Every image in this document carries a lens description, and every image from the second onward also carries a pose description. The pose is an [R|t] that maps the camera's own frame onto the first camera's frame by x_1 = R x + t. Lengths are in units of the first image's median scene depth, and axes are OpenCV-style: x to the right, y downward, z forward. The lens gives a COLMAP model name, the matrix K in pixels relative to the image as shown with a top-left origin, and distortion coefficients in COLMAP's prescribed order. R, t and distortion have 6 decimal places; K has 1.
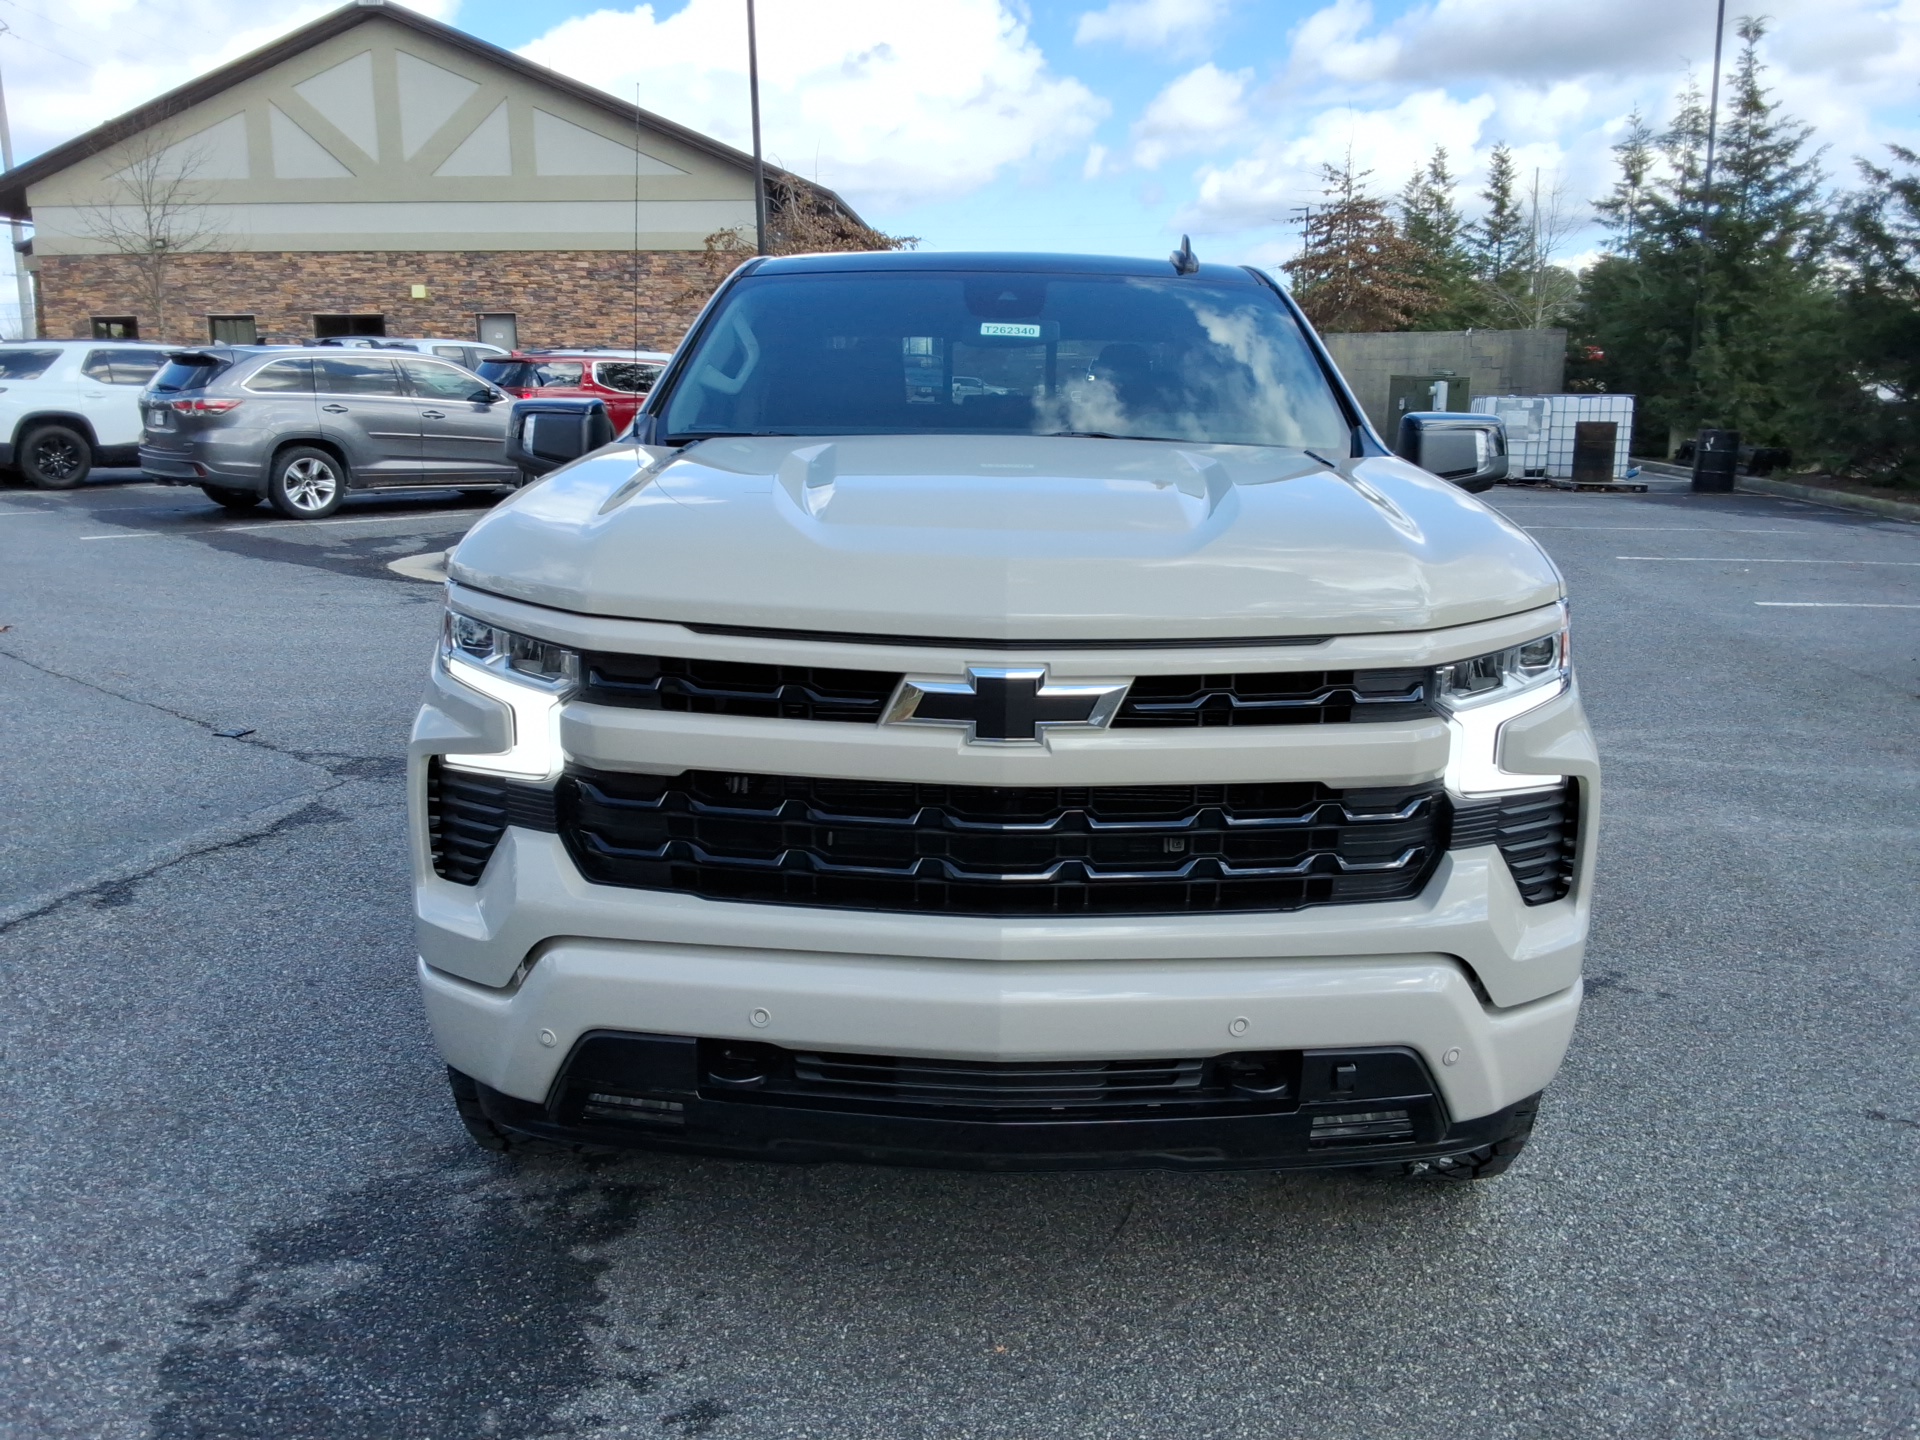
lens RADIAL K [[1544.8, 0, 957.2], [0, 1544.8, 700.5], [0, 0, 1]] dist [0.106399, -0.160527]
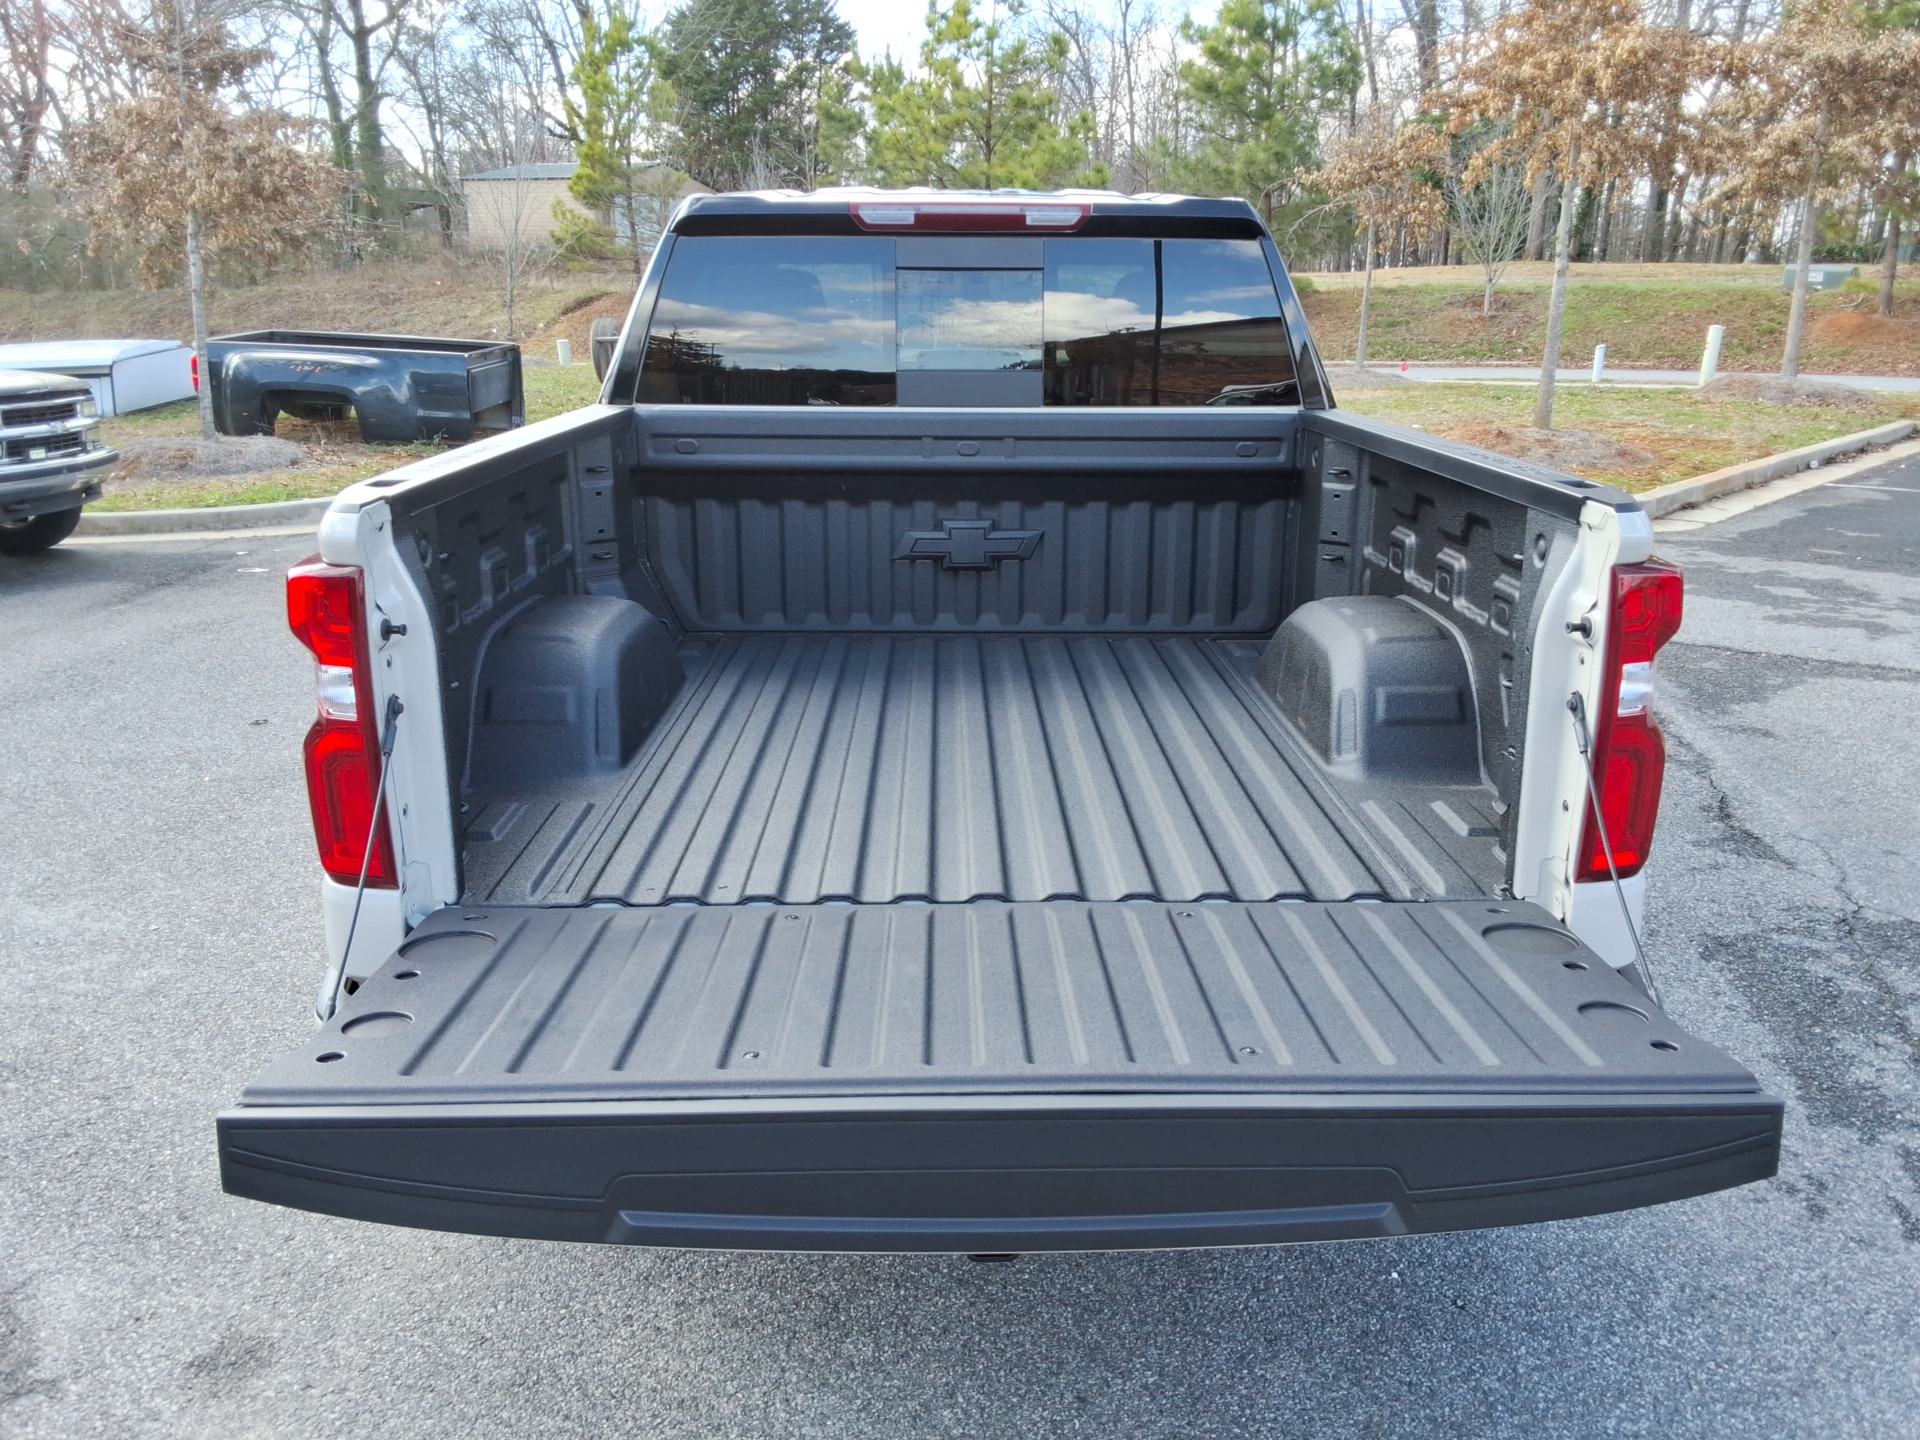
lens RADIAL K [[1544.8, 0, 976.9], [0, 1544.8, 703.3], [0, 0, 1]] dist [0.106399, -0.160527]
pose [[-0.998732, -0.007964, -0.049713, 0.012182], [-0.028977, 0.898402, 0.438216, -0.076922], [0.041172, 0.439101, -0.897494, 0.361855]]
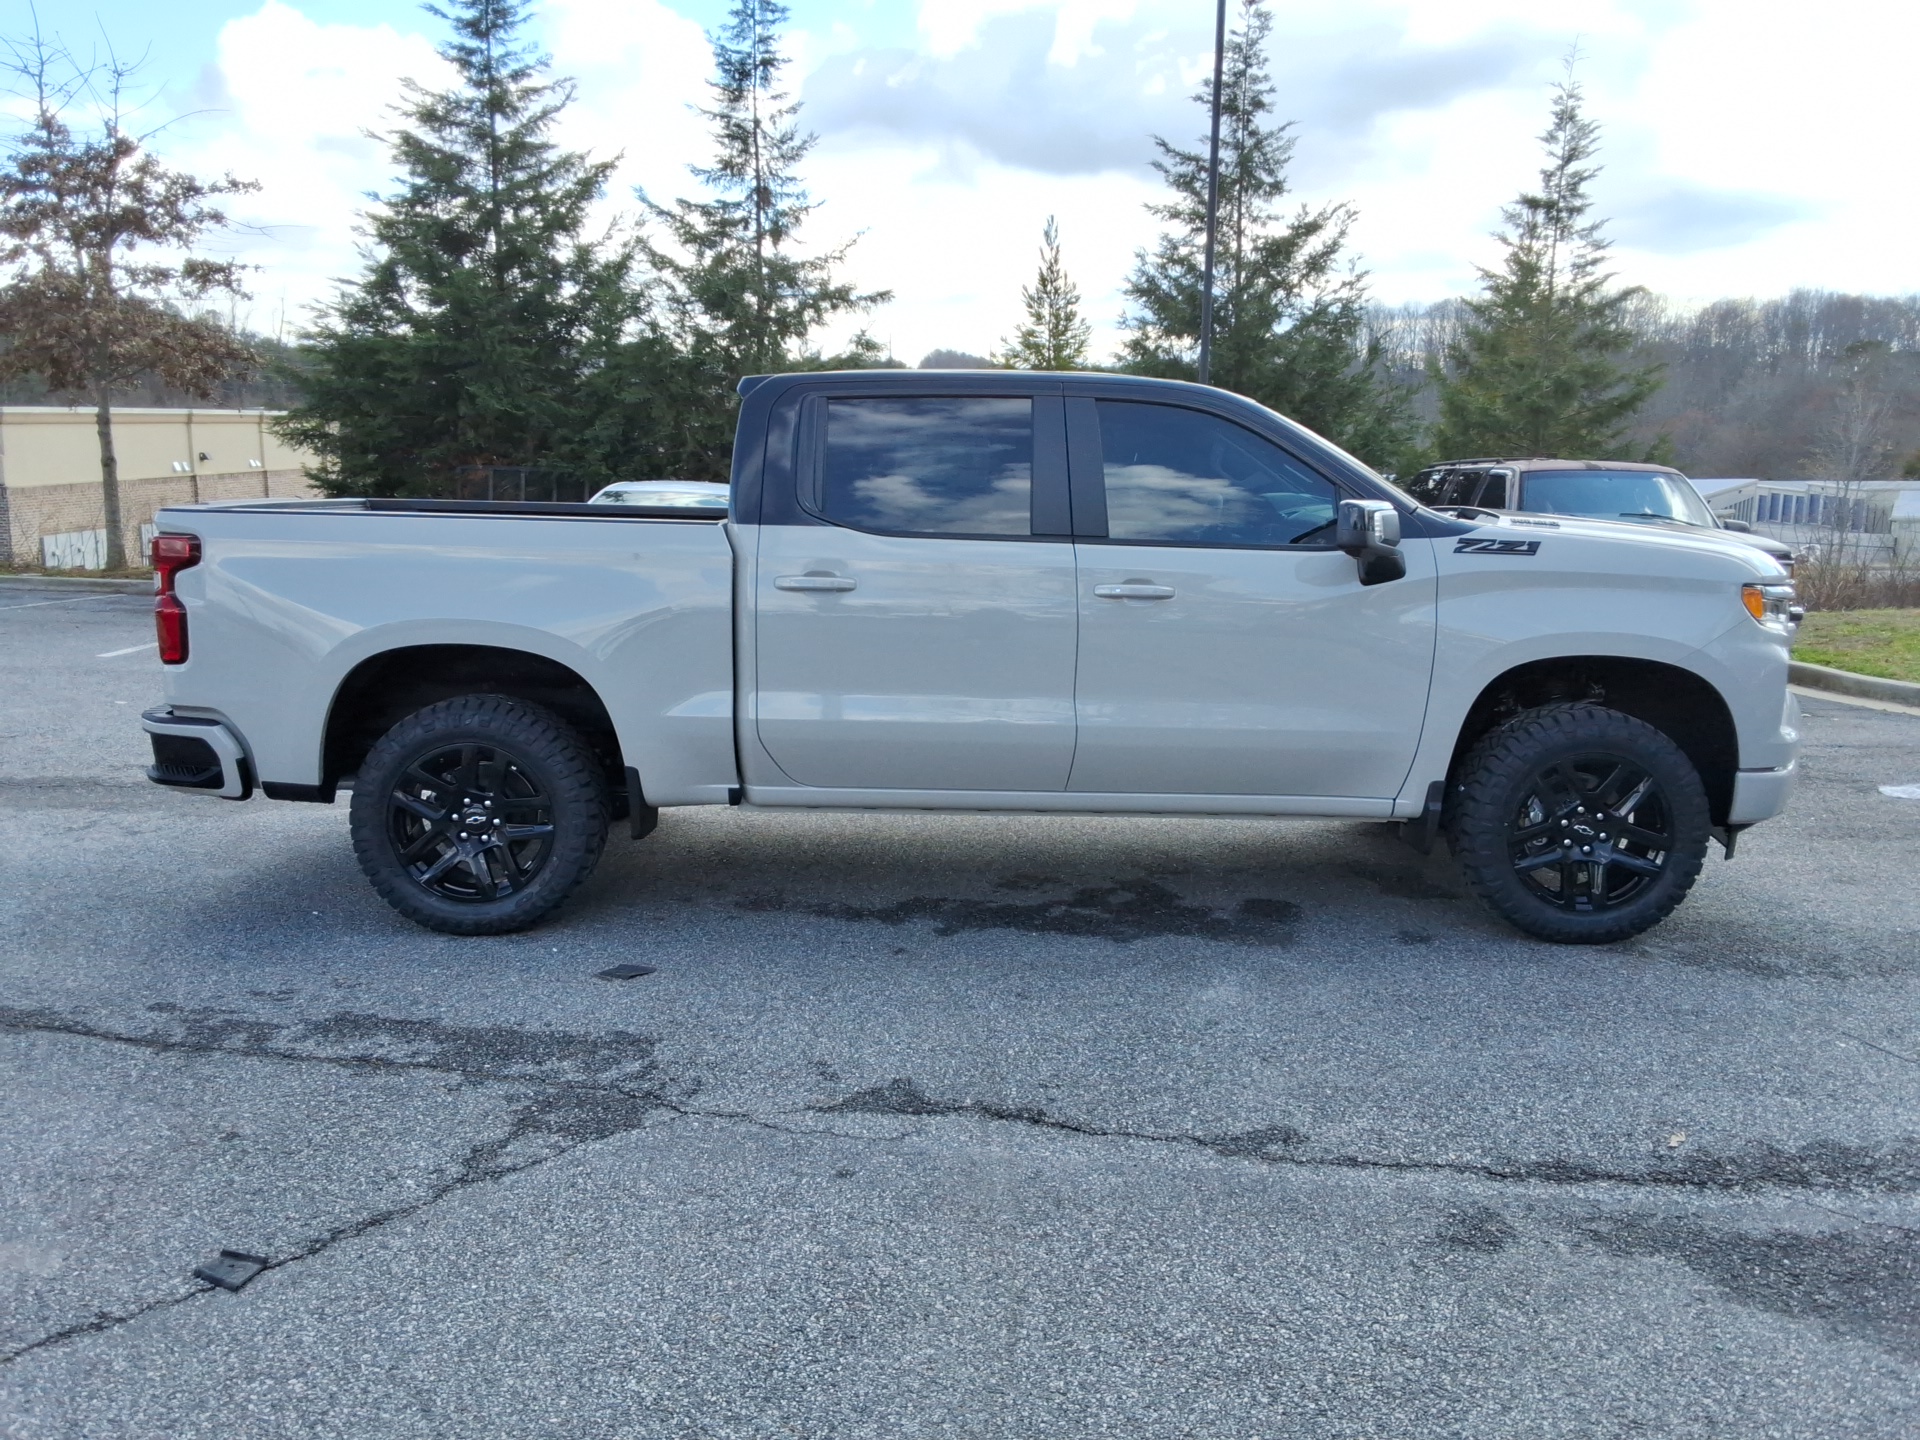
lens RADIAL K [[1544.8, 0, 983.2], [0, 1544.8, 717.3], [0, 0, 1]] dist [0.106399, -0.160527]
pose [[-0.025133, -0.176128, 0.984046, -0.224433], [0.181324, 0.967227, 0.177748, -0.043807], [-0.983102, 0.182899, 0.007627, 0.192119]]
